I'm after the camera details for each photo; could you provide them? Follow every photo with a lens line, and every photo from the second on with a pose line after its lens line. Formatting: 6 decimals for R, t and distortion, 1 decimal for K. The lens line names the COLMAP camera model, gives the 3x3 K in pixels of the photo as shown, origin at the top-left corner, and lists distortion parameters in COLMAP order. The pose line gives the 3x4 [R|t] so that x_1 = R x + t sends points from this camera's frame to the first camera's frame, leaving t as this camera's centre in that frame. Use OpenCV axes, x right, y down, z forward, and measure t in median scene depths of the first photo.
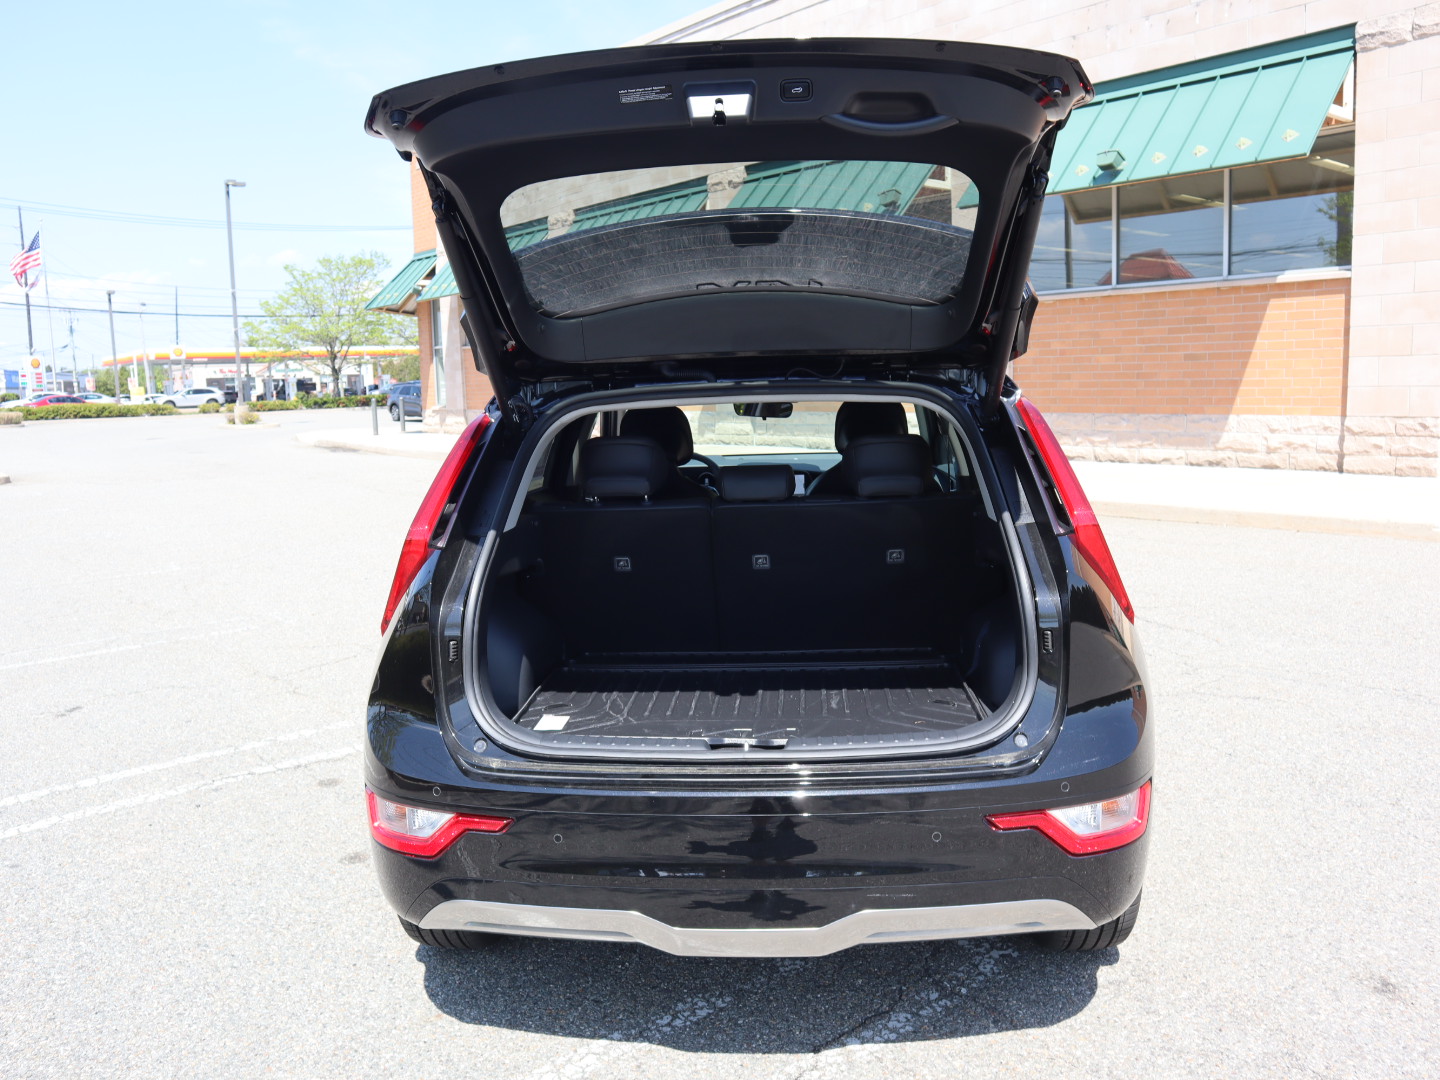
lens RADIAL K [[1117.4, 0, 723.8], [0, 1117.4, 542.2], [0, 0, 1]] dist [-0.124022, 0.079460]
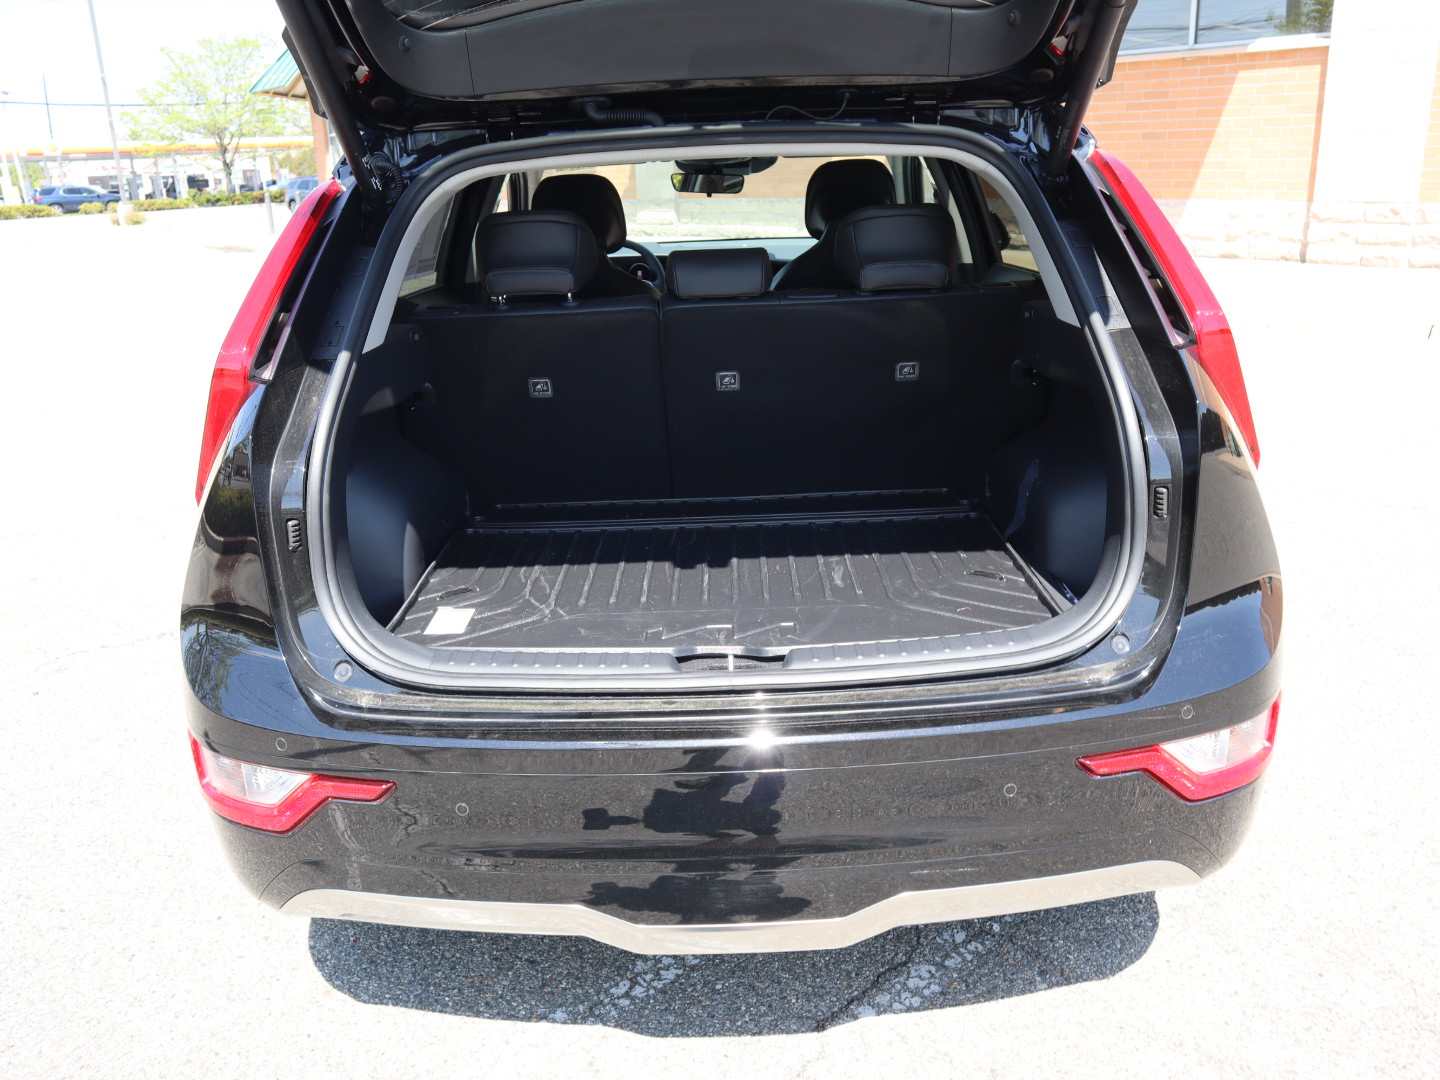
lens RADIAL K [[1117.4, 0, 717.6], [0, 1117.4, 544.6], [0, 0, 1]] dist [-0.124022, 0.079460]
pose [[0.997822, -0.027230, 0.060075, -0.009003], [0.015789, 0.982934, 0.183280, -0.004980], [-0.064040, -0.181932, 0.981223, 0.109739]]
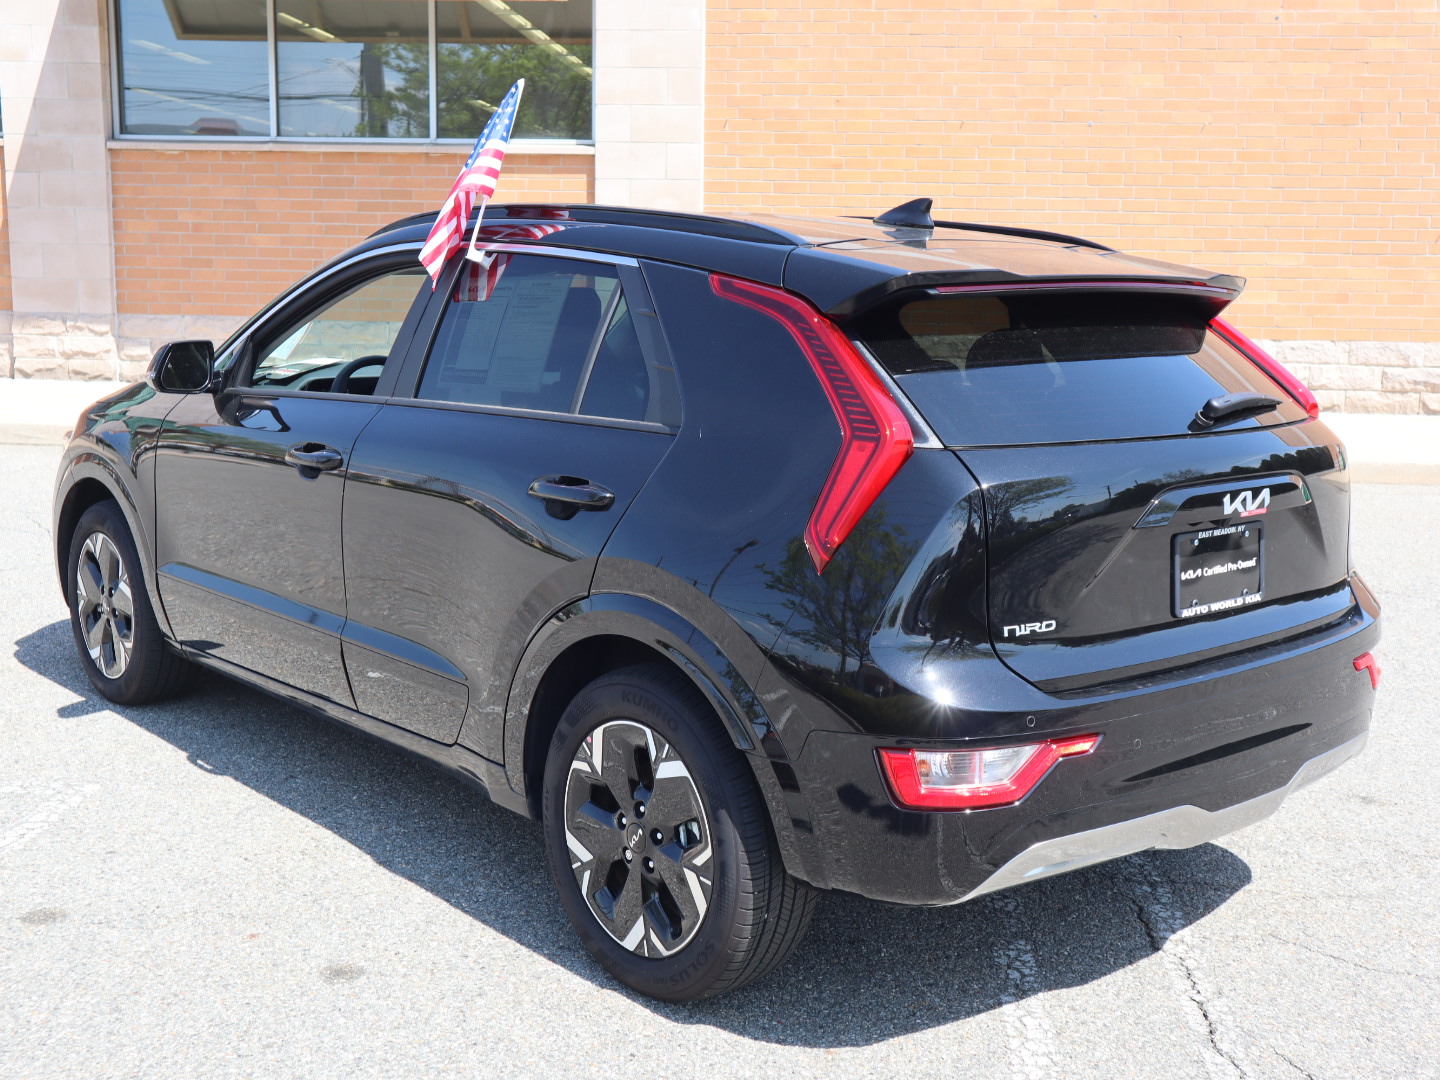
lens RADIAL K [[1617.9, 0, 727.9], [0, 1617.9, 544.0], [0, 0, 1]] dist [0.014065, 0.000000]
pose [[0.707837, -0.077051, 0.702161, -0.425313], [0.063205, 0.996954, 0.045684, 0.003814], [-0.703542, 0.012044, 0.710551, 0.081746]]
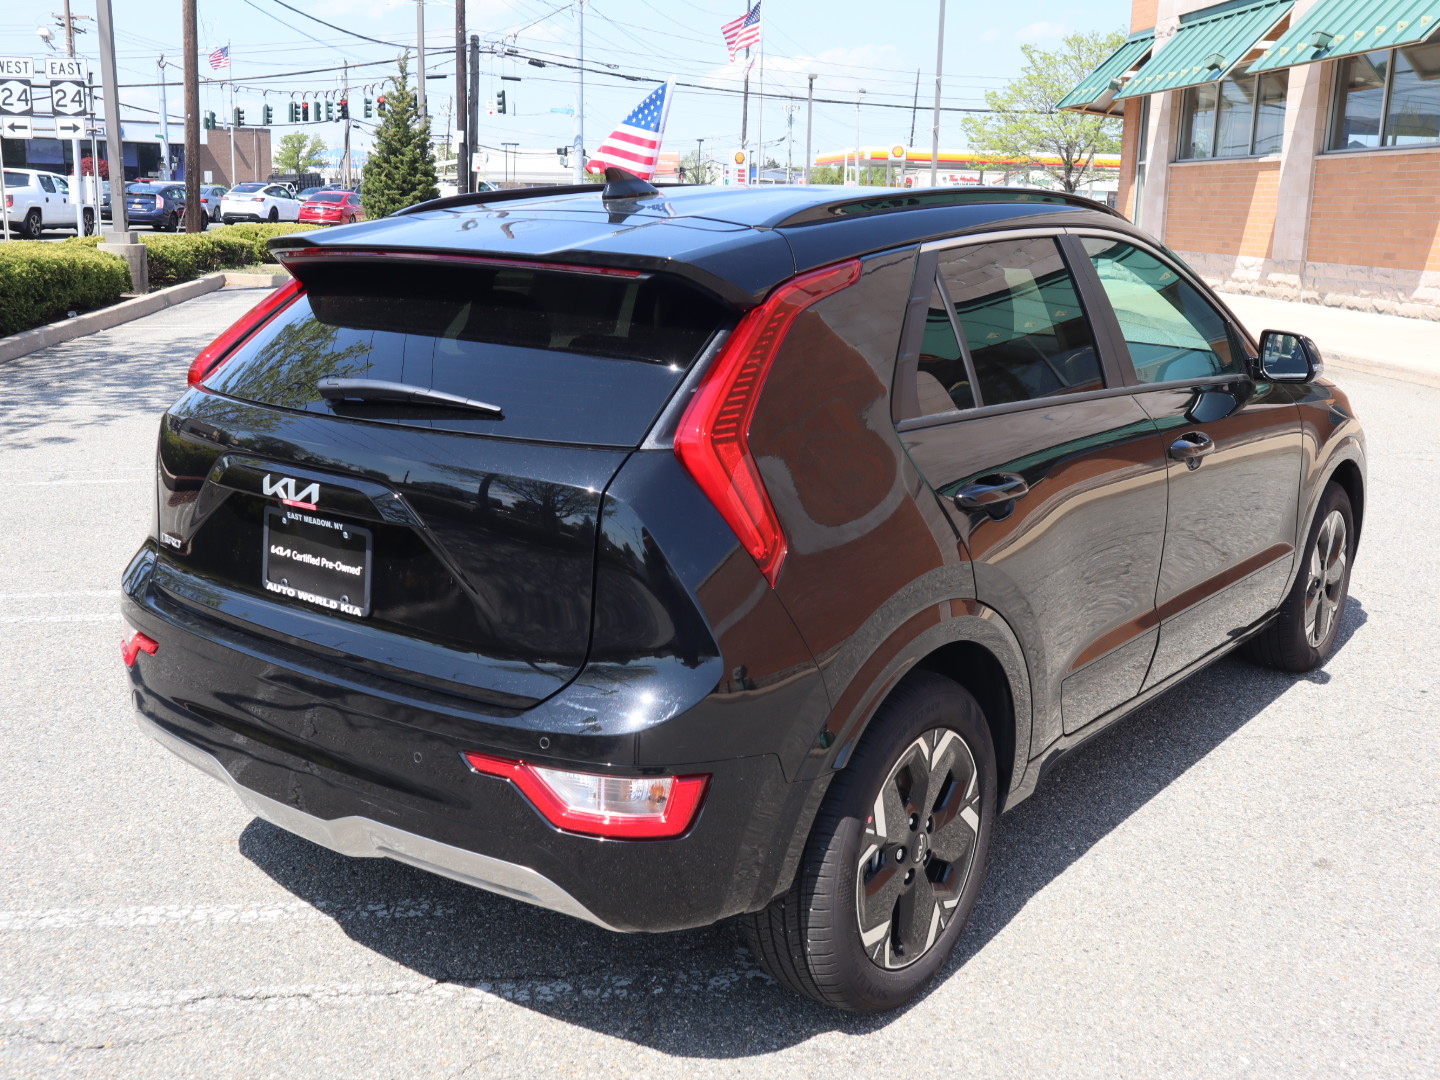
lens RADIAL K [[1463.6, 0, 720.3], [0, 1463.6, 535.2], [0, 0, 1]] dist [-0.027209, 0.000000]
pose [[0.827979, 0.167691, -0.535098, 0.310059], [-0.125087, 0.985427, 0.115265, -0.025144], [0.546629, -0.028504, 0.836889, 0.041738]]
